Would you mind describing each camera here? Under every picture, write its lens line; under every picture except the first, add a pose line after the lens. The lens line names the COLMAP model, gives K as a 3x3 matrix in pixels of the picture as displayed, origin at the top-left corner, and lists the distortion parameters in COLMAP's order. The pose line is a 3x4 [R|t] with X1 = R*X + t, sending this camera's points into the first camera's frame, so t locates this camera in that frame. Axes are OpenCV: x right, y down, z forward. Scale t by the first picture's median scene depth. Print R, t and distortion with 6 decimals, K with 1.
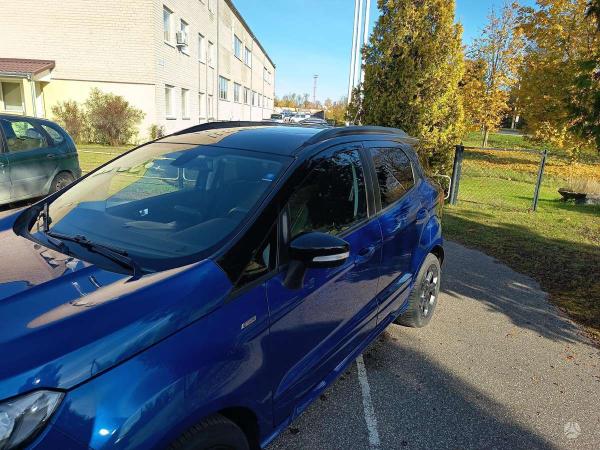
lens RADIAL K [[476.5, 0, 300.3], [0, 476.5, 225.9], [0, 0, 1]] dist [0.032918, -0.005453]
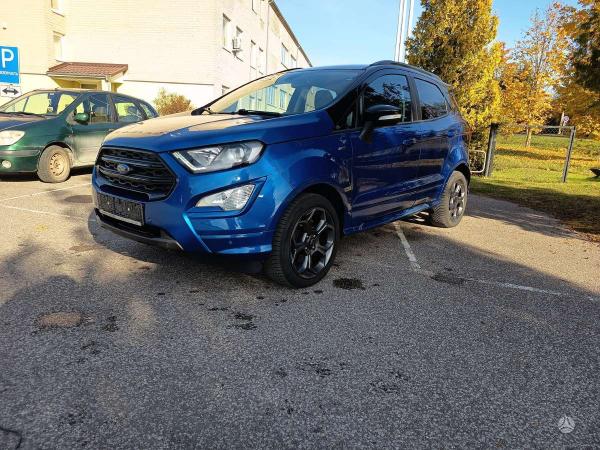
lens RADIAL K [[476.5, 0, 298.8], [0, 476.5, 224.3], [0, 0, 1]] dist [0.032918, -0.005453]
pose [[0.996263, 0.014561, -0.085134, -0.019583], [-0.016696, 0.999562, -0.024428, 0.091139], [0.084741, 0.025758, 0.996070, -0.130301]]
